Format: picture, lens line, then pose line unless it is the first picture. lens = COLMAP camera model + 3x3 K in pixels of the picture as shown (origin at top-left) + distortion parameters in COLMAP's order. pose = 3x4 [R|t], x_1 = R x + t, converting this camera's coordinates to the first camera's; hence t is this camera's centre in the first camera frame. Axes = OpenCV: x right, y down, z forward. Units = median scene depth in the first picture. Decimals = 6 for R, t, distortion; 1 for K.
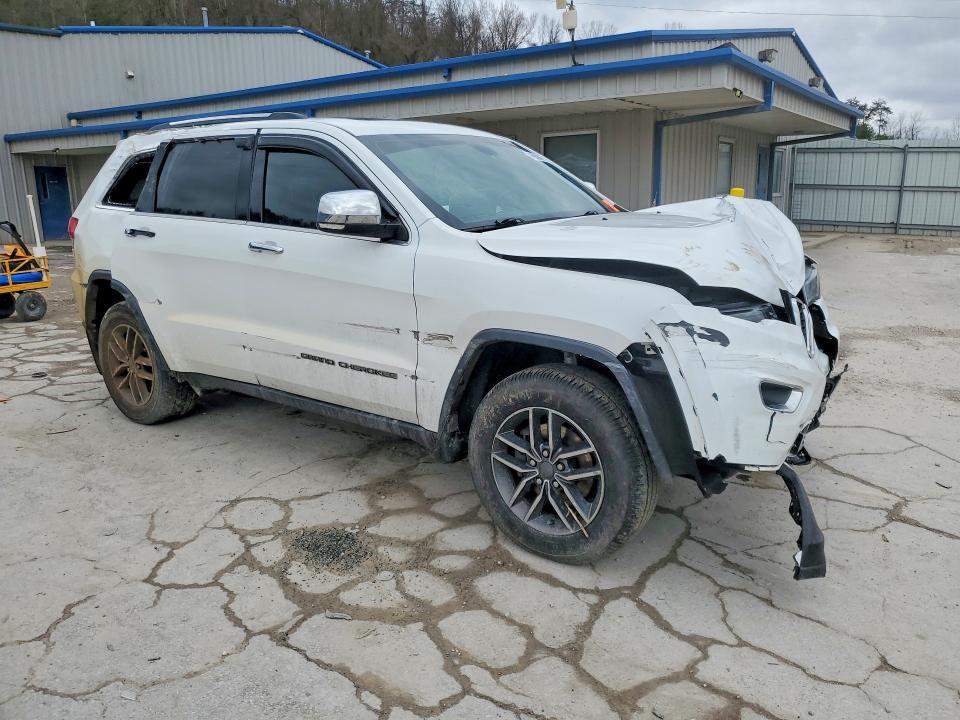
lens RADIAL K [[742.8, 0, 486.5], [0, 742.8, 357.0], [0, 0, 1]] dist [0.020602, 0.006978]
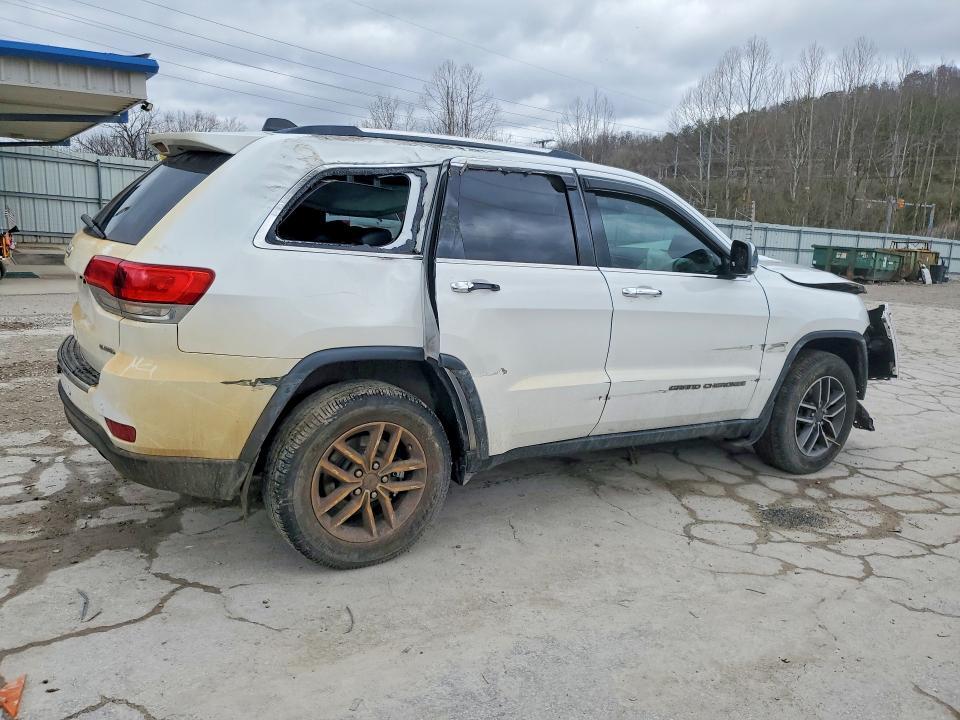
lens RADIAL K [[742.8, 0, 486.5], [0, 742.8, 357.0], [0, 0, 1]] dist [0.020602, 0.006978]
pose [[0.380160, -0.146767, 0.913202, -1.531748], [0.153115, 0.983693, 0.094356, -0.218267], [-0.912159, 0.103954, 0.396433, 0.936268]]
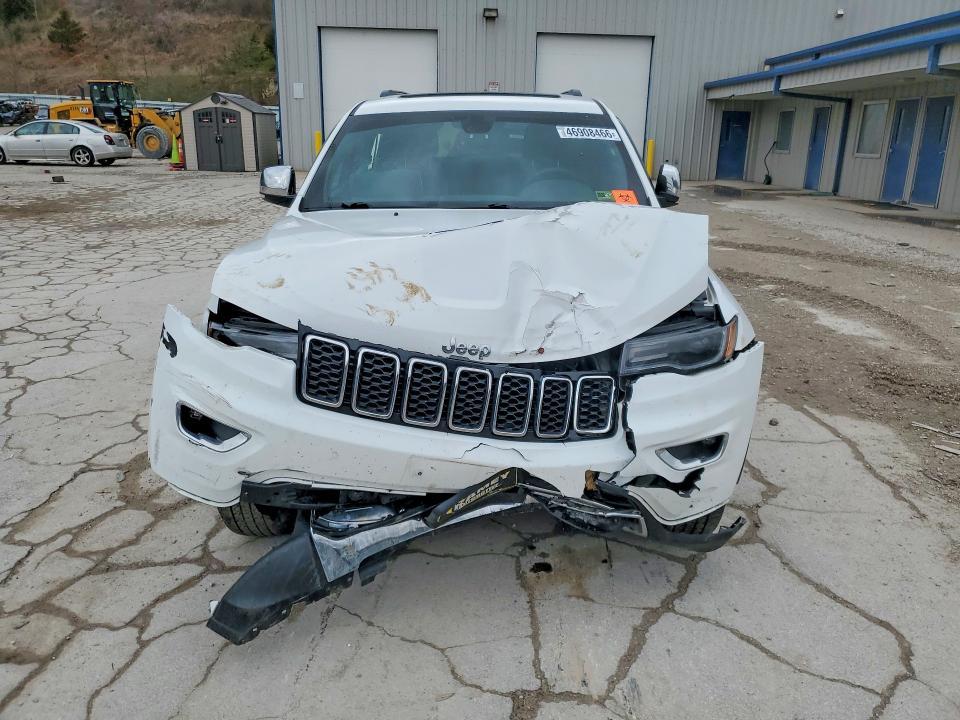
lens RADIAL K [[742.8, 0, 486.5], [0, 742.8, 357.0], [0, 0, 1]] dist [0.020602, 0.006978]
pose [[0.573940, 0.255661, -0.777965, 1.023310], [-0.194506, 0.965389, 0.173758, -0.205402], [0.795462, 0.051592, 0.603803, 0.574351]]
